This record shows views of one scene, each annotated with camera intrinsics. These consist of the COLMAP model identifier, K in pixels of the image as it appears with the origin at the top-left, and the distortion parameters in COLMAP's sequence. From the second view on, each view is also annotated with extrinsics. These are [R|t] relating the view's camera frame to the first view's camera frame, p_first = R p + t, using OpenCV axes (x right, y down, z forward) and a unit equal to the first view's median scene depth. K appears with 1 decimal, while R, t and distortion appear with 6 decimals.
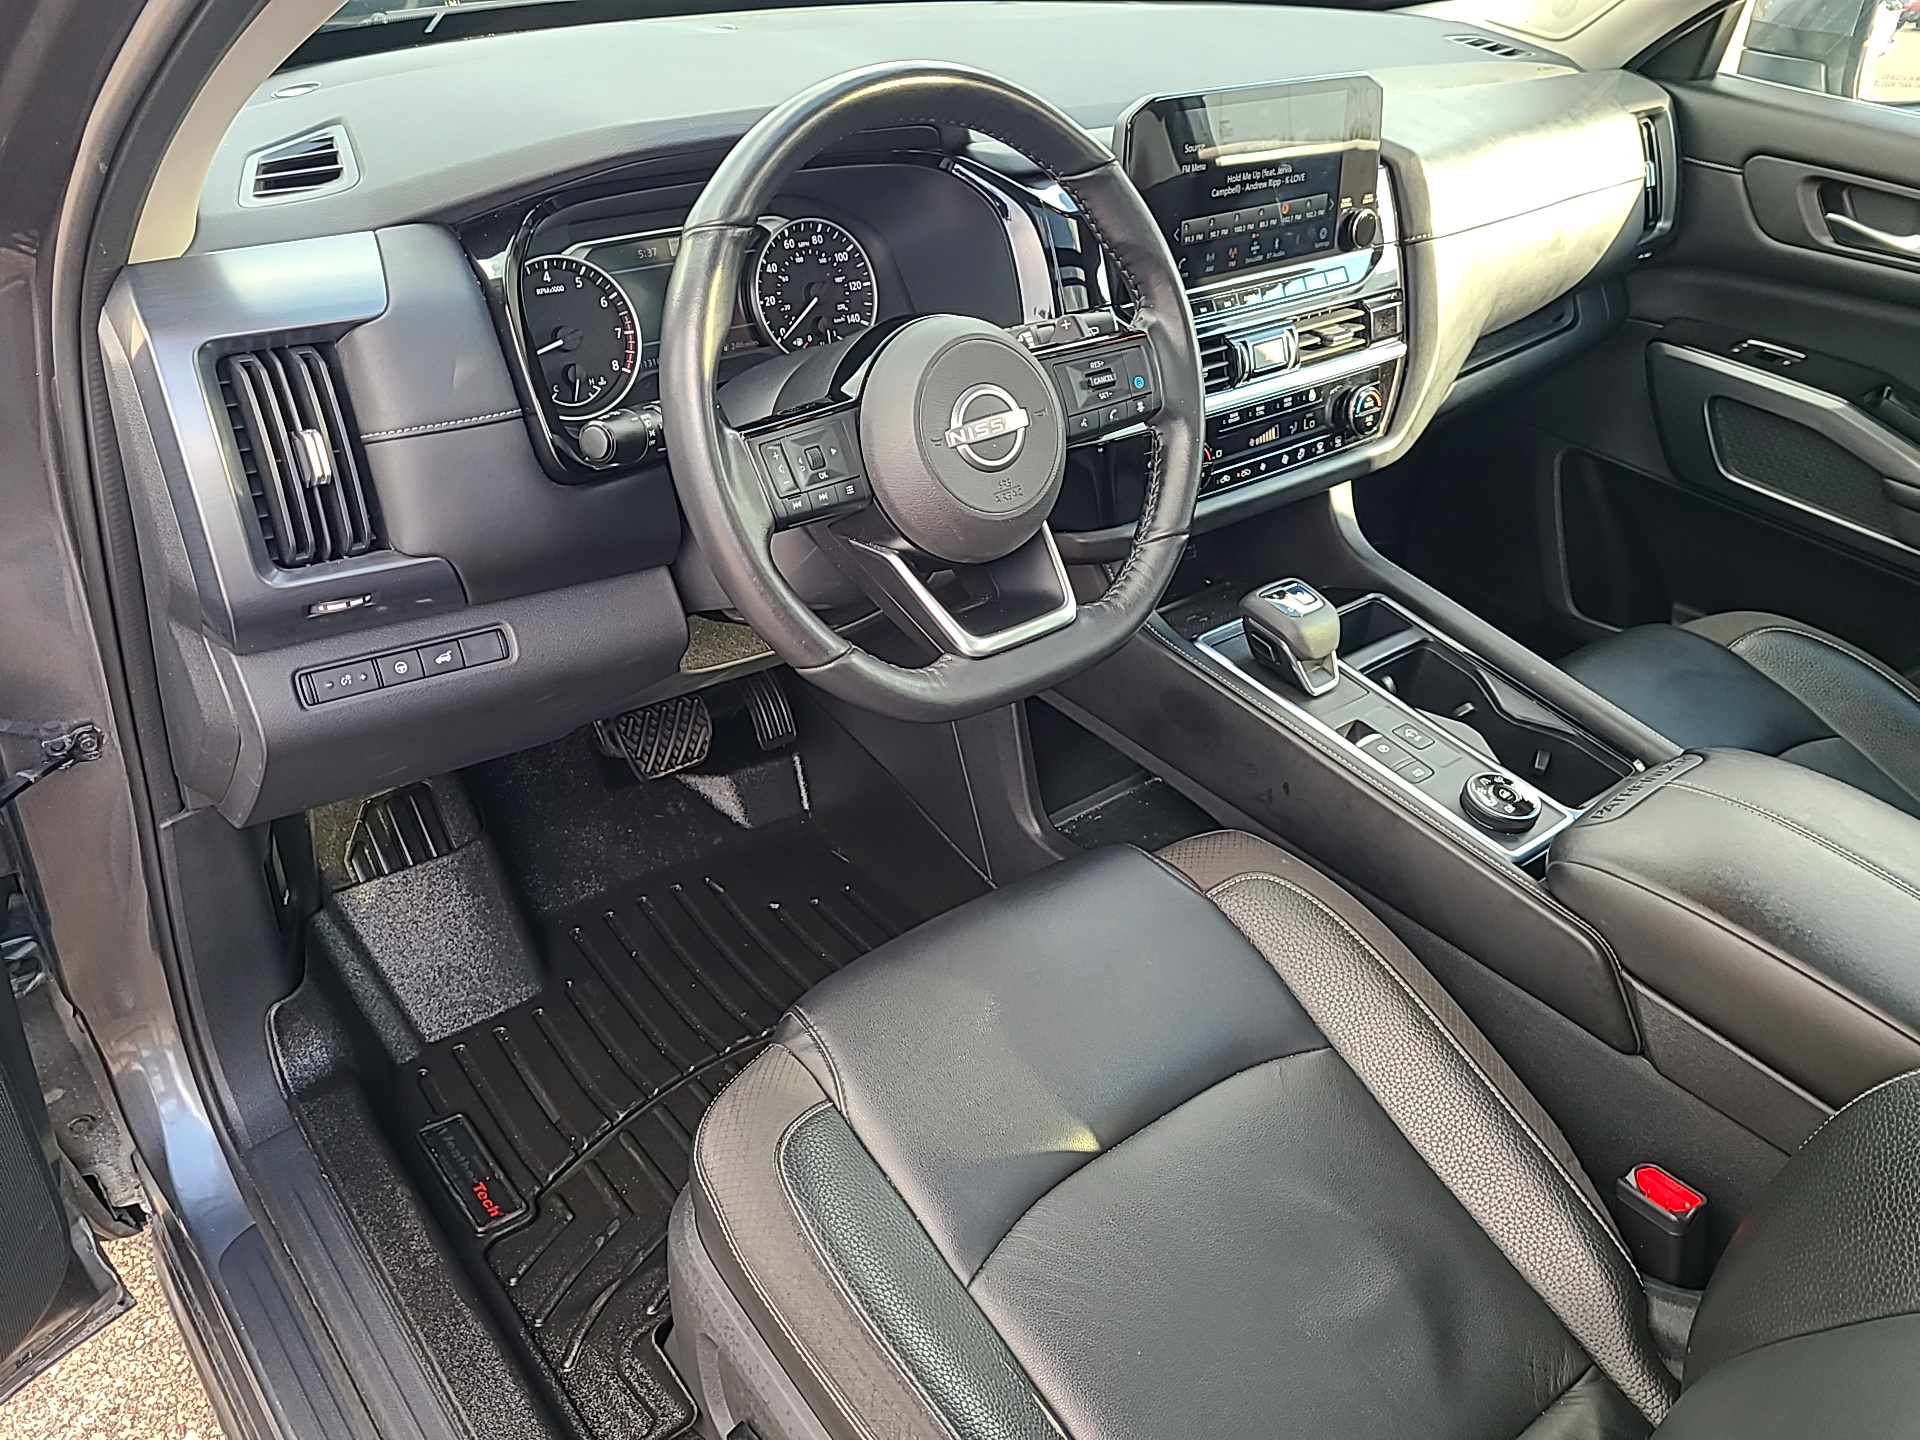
lens RADIAL K [[1422.6, 0, 960.0], [0, 1422.6, 720.0], [0, 0, 1]] dist [0.051594, -0.071980]
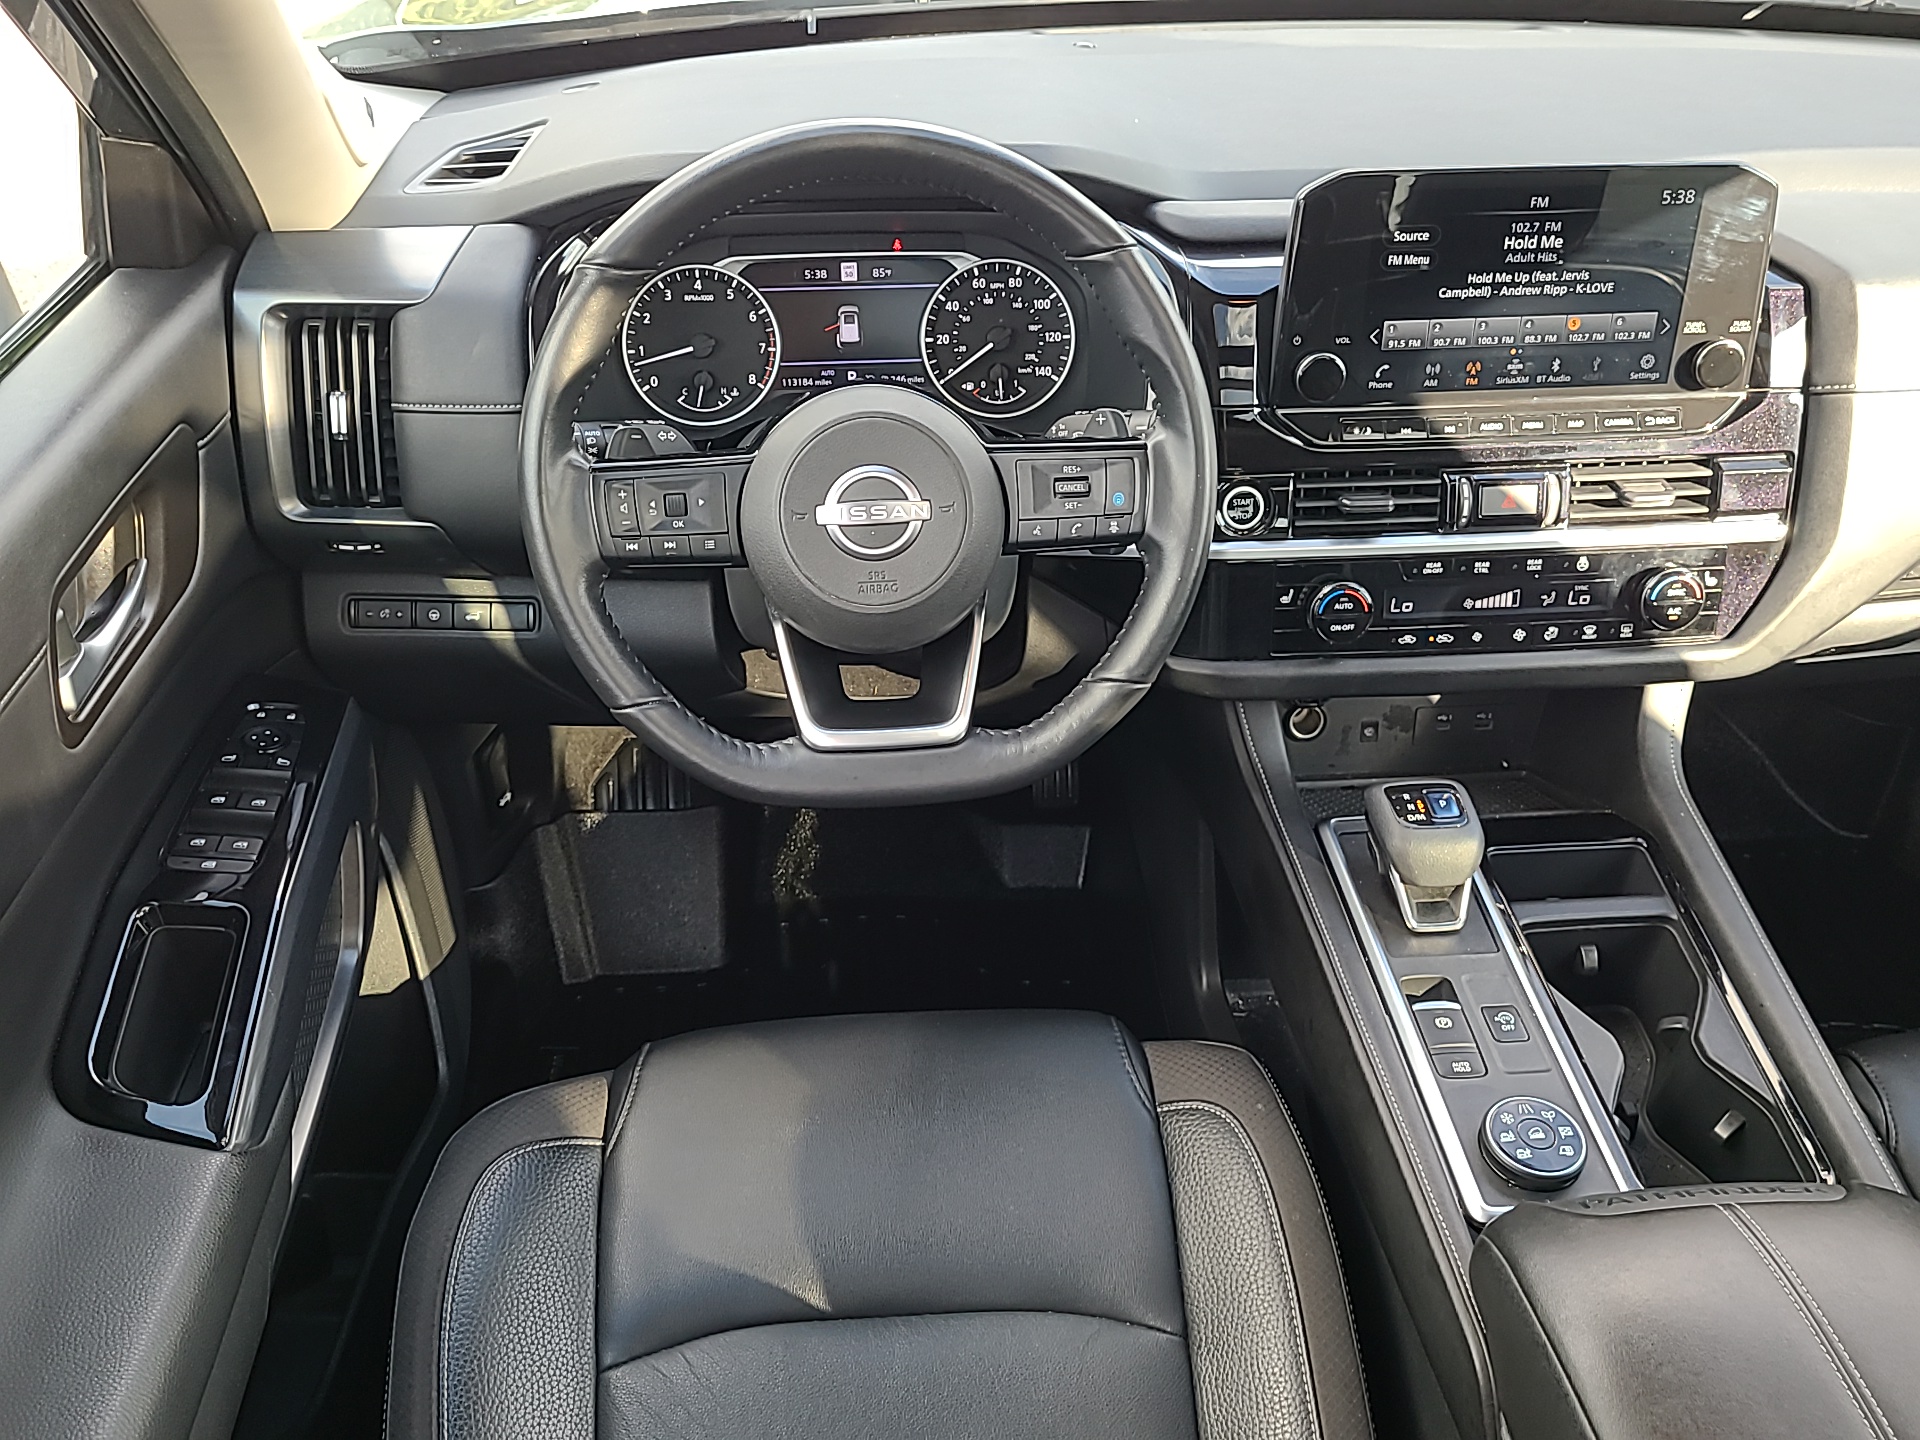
lens RADIAL K [[1581.9, 0, 960.0], [0, 1581.9, 720.0], [0, 0, 1]] dist [0.028699, -0.002385]
pose [[0.832999, 0.268696, -0.483647, 0.444668], [-0.277380, 0.959177, 0.055143, -0.110795], [0.478720, 0.088219, 0.873524, 0.109627]]
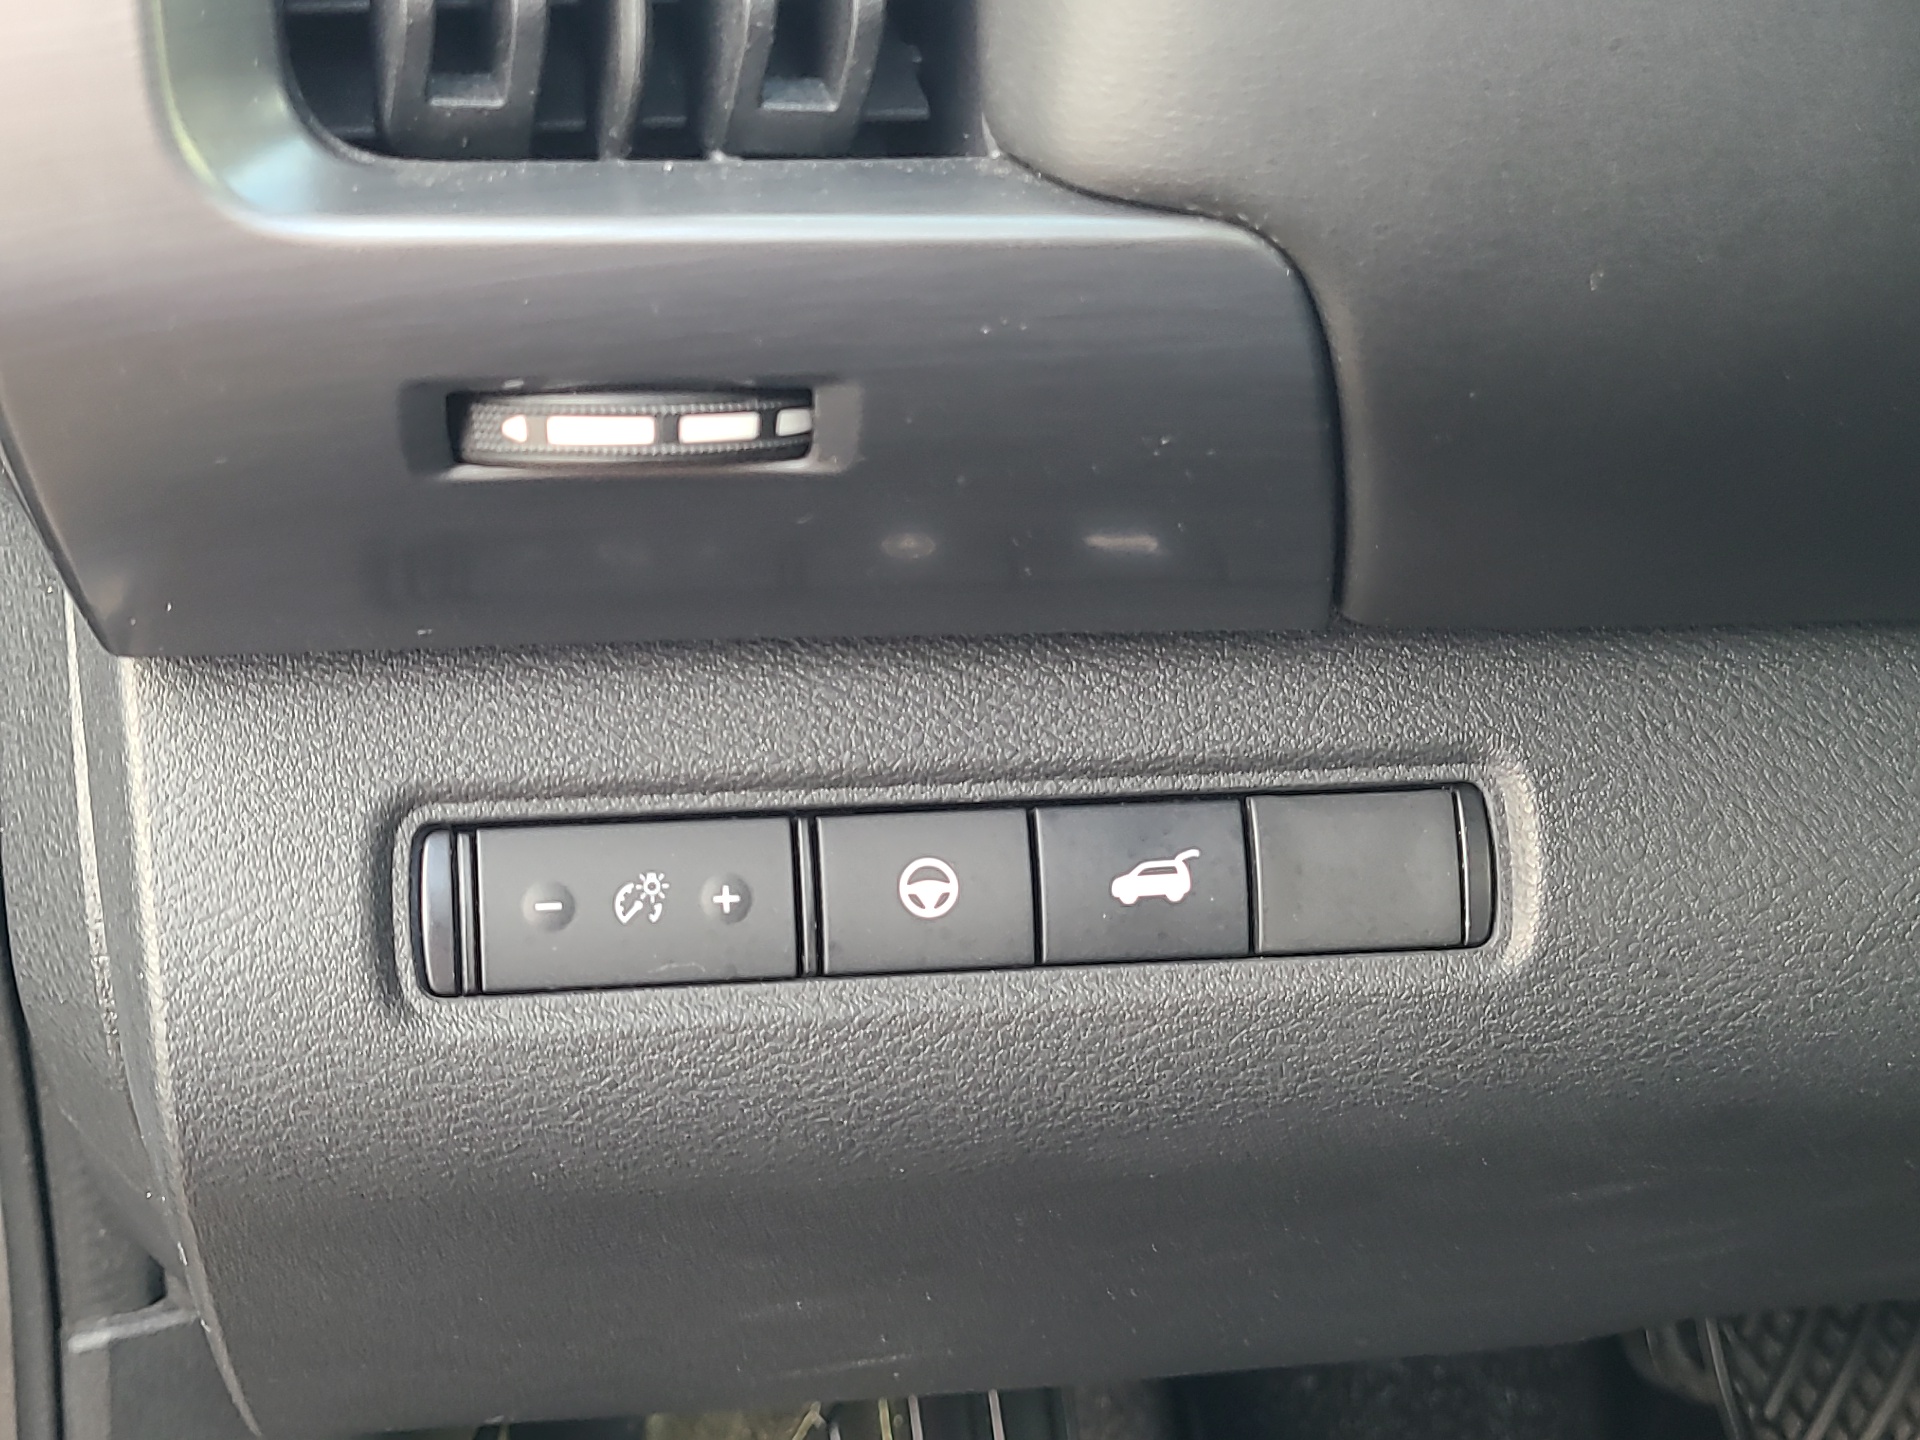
lens RADIAL K [[2001.6, 0, 960.0], [0, 2001.6, 720.0], [0, 0, 1]] dist [0.007737, 0.004619]
pose [[0.871797, 0.123742, -0.473982, -0.208473], [-0.214850, 0.966129, -0.142949, -0.016686], [0.440238, 0.226457, 0.868854, 0.602634]]
